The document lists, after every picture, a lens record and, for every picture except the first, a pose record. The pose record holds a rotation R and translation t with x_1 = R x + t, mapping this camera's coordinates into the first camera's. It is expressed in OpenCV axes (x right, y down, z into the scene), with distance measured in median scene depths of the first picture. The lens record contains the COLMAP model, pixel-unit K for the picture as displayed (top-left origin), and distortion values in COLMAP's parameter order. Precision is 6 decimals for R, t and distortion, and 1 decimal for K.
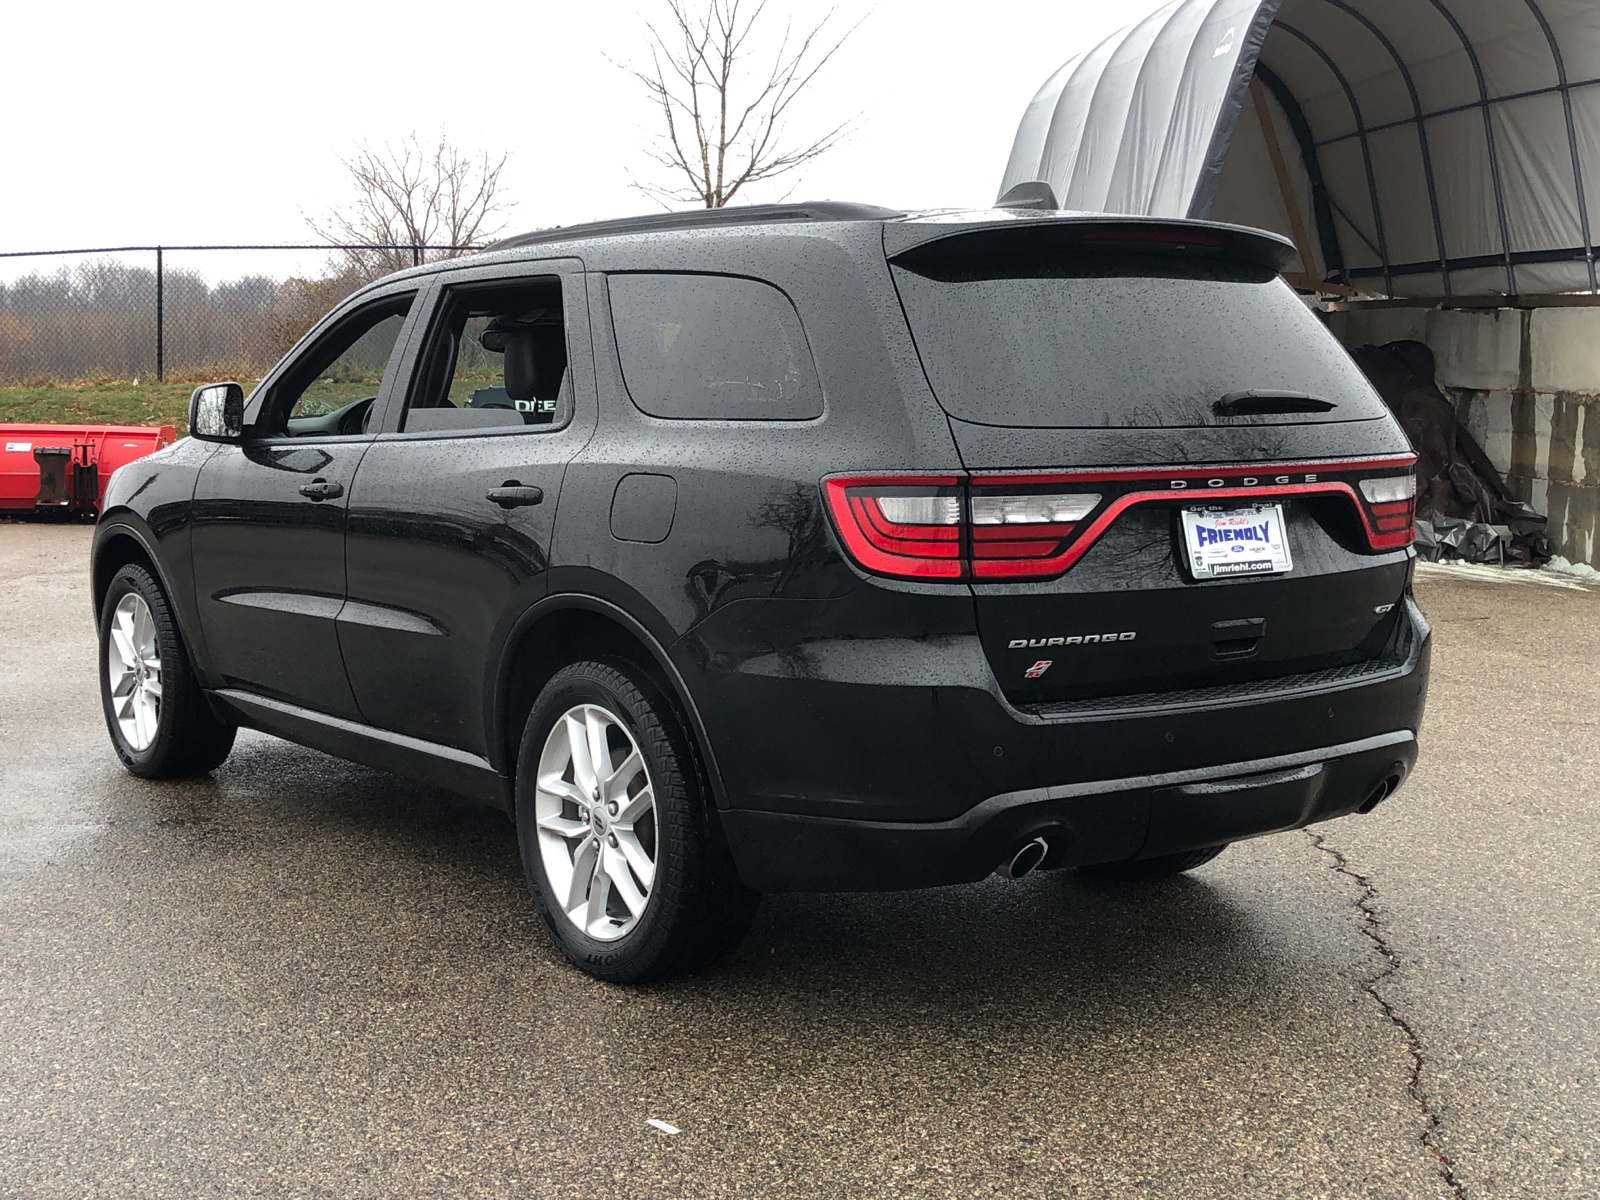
lens RADIAL K [[2072.7, 0, 796.6], [0, 2072.7, 548.4], [0, 0, 1]] dist [0.184580, -0.600780]
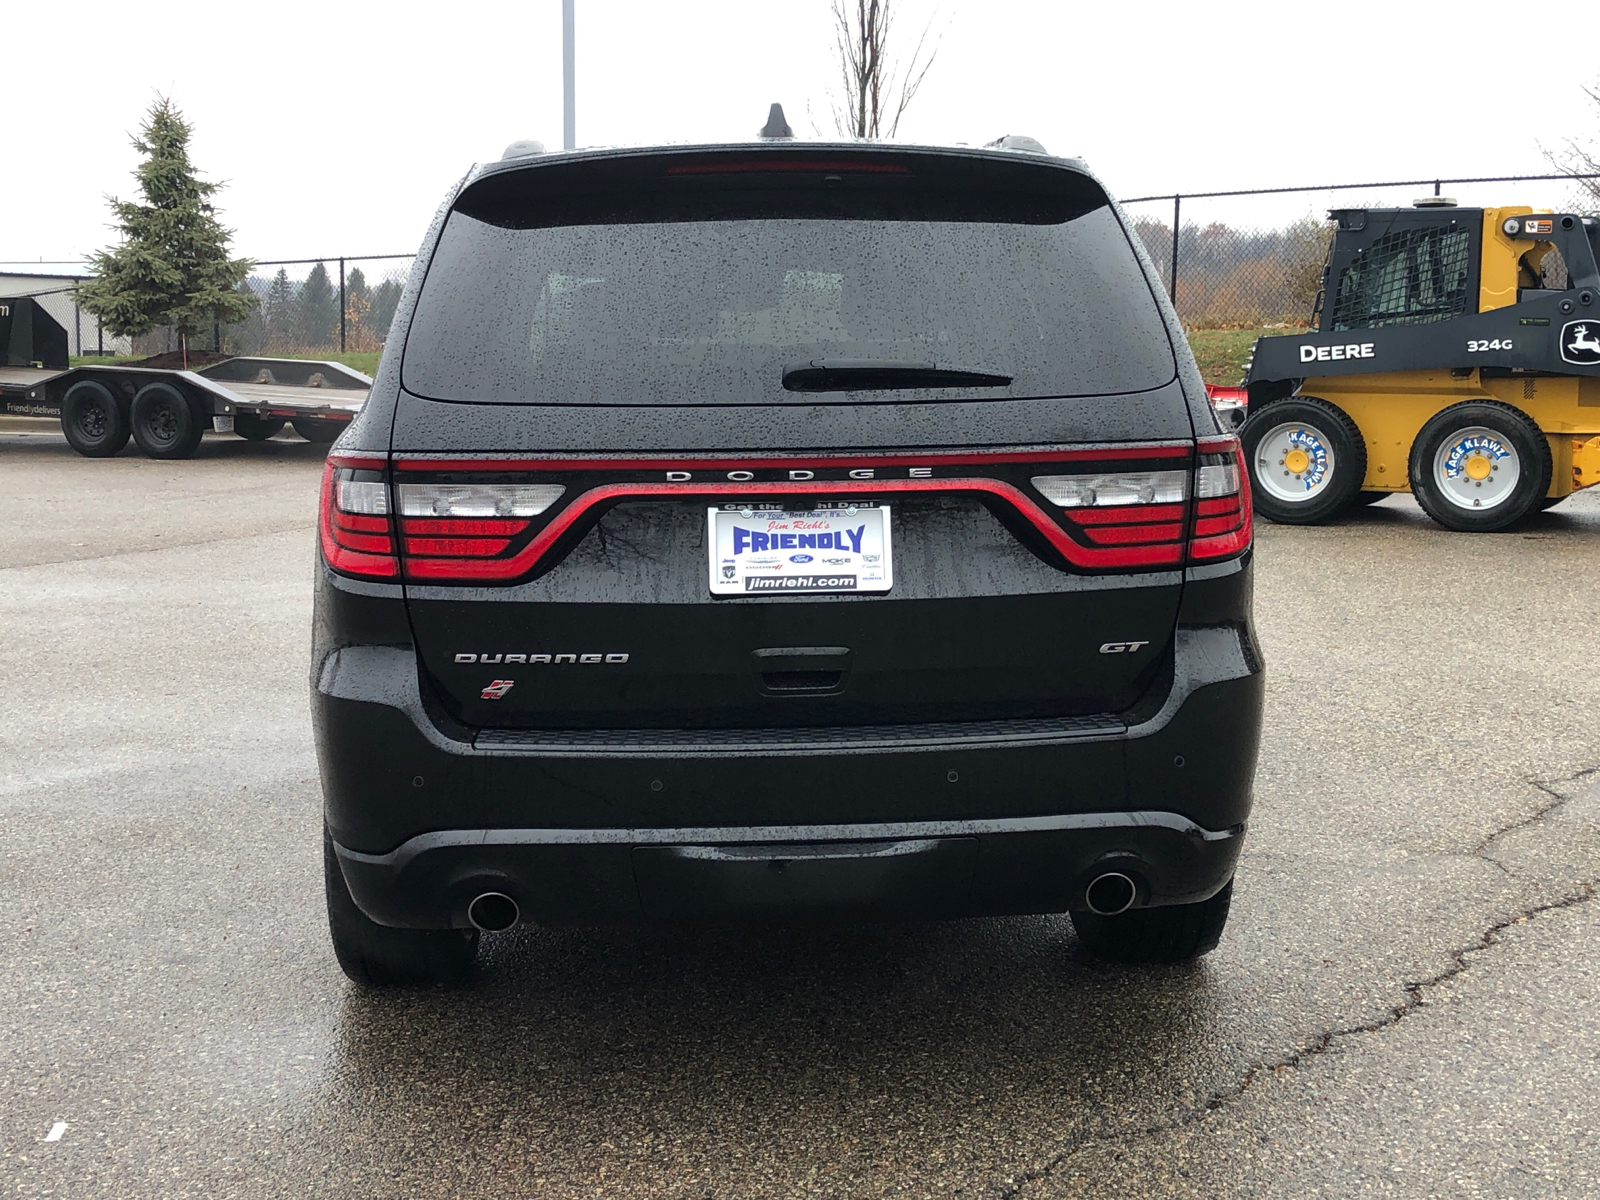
lens RADIAL K [[2072.7, 0, 796.6], [0, 2072.7, 548.4], [0, 0, 1]] dist [0.184580, -0.600780]
pose [[0.837146, 0.049742, -0.544713, 0.648165], [-0.034773, 0.998682, 0.037758, -0.034019], [0.545873, -0.012668, 0.837772, 0.341407]]
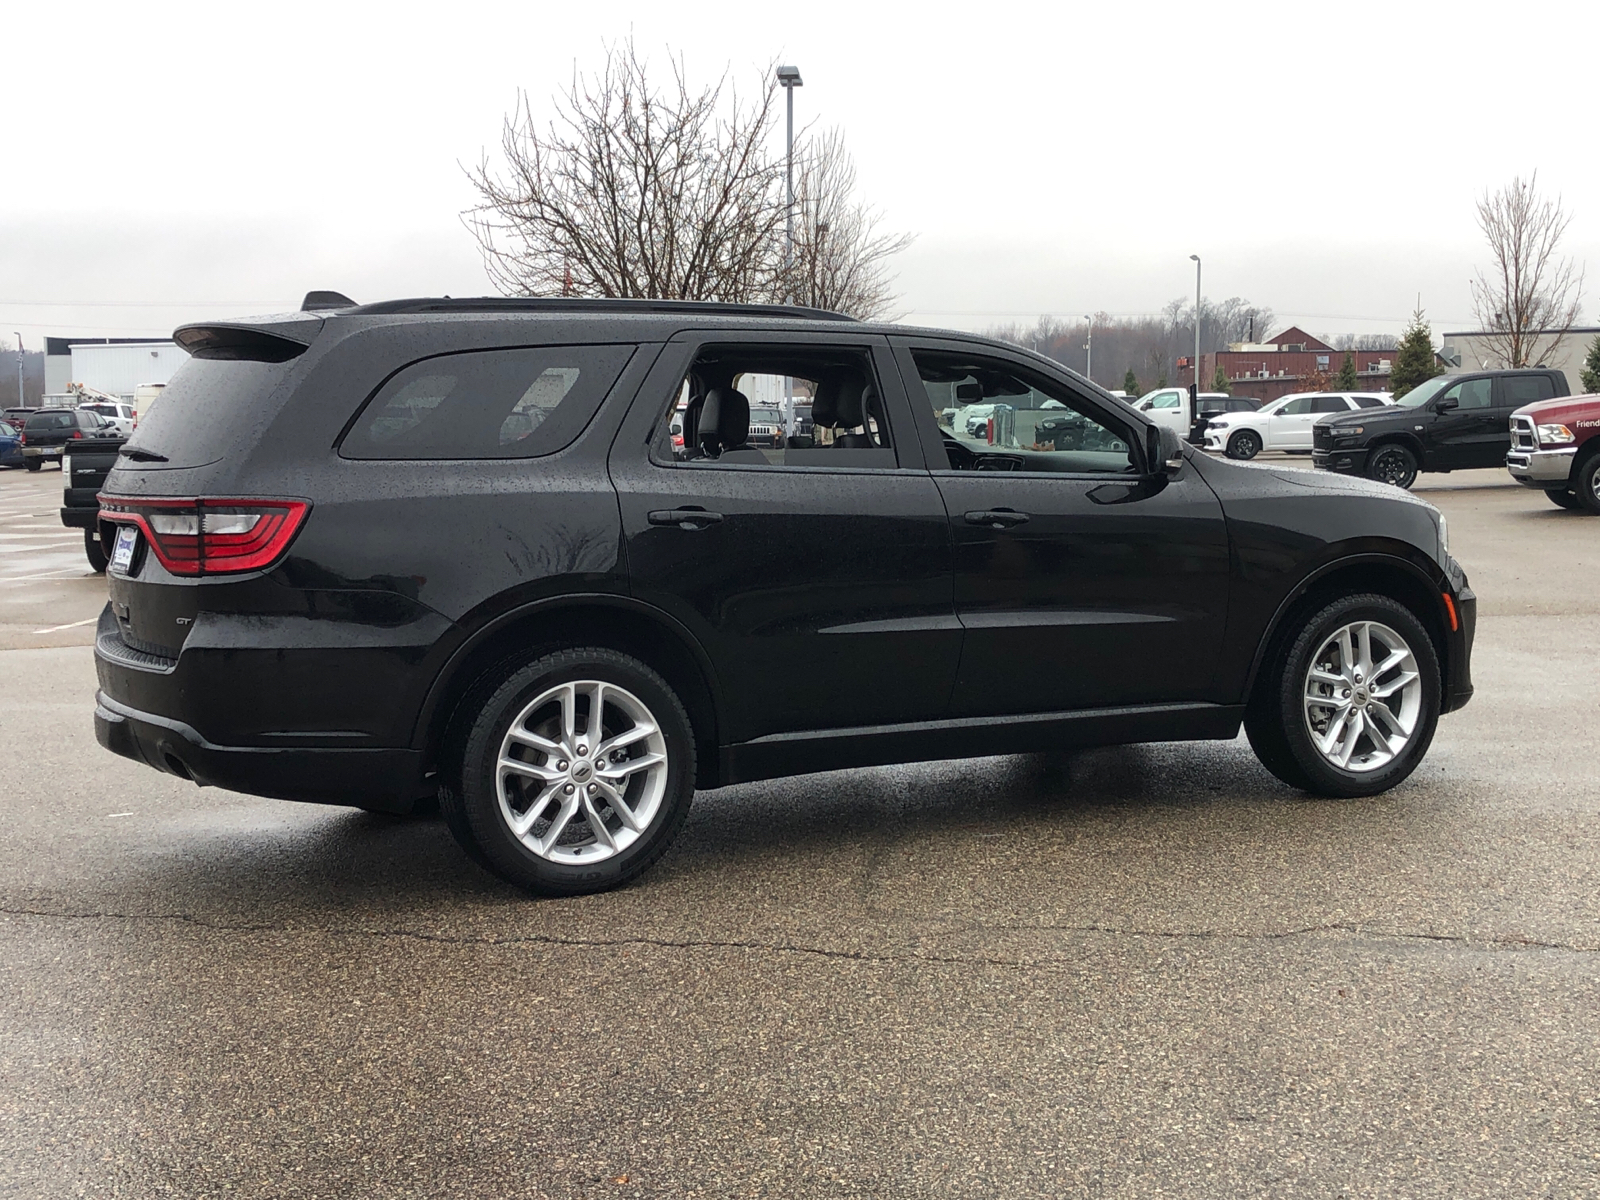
lens RADIAL K [[2072.7, 0, 796.6], [0, 2072.7, 548.4], [0, 0, 1]] dist [0.184580, -0.600780]
pose [[-0.136501, 0.057643, -0.988962, 1.604492], [-0.063061, 0.995775, 0.066744, -0.132031], [0.988631, 0.071475, -0.132289, 1.673980]]
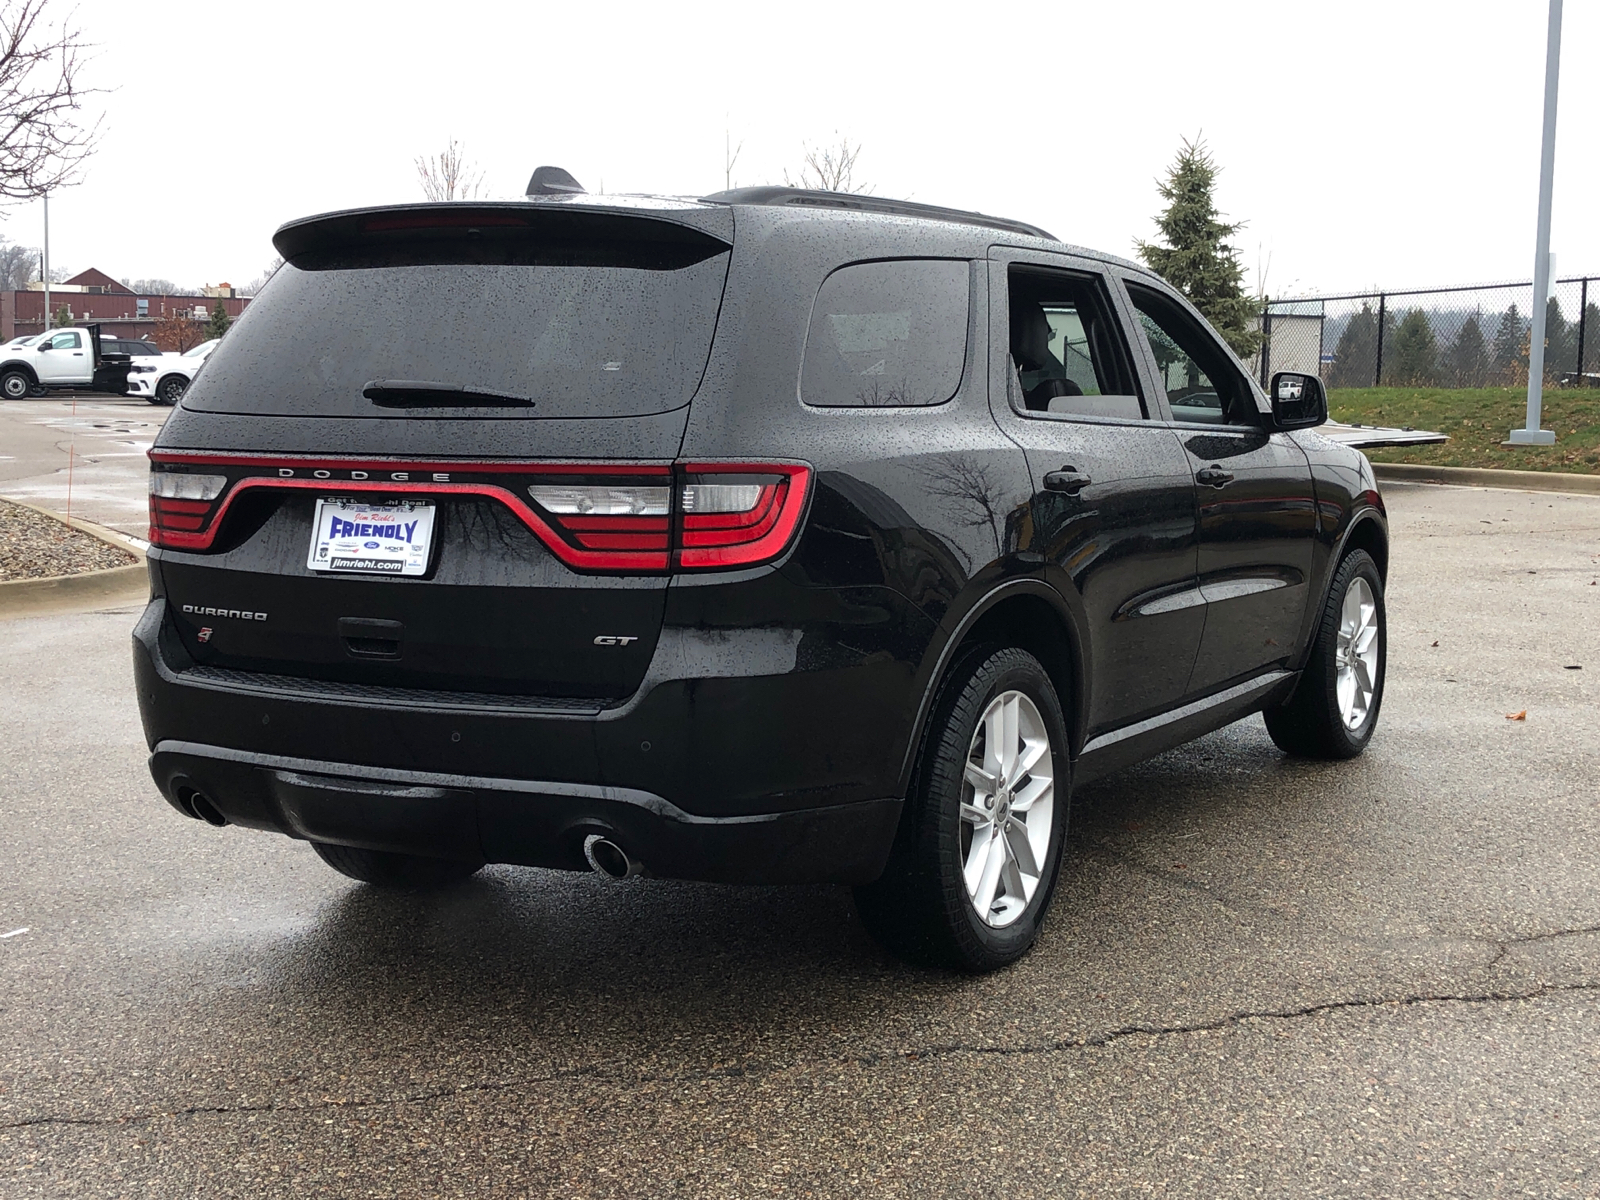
lens RADIAL K [[2072.7, 0, 796.6], [0, 2072.7, 548.4], [0, 0, 1]] dist [0.184580, -0.600780]
pose [[0.414439, 0.078103, -0.906719, 1.180399], [-0.073869, 0.995910, 0.052022, -0.063730], [0.907074, 0.045419, 0.418513, 0.784865]]
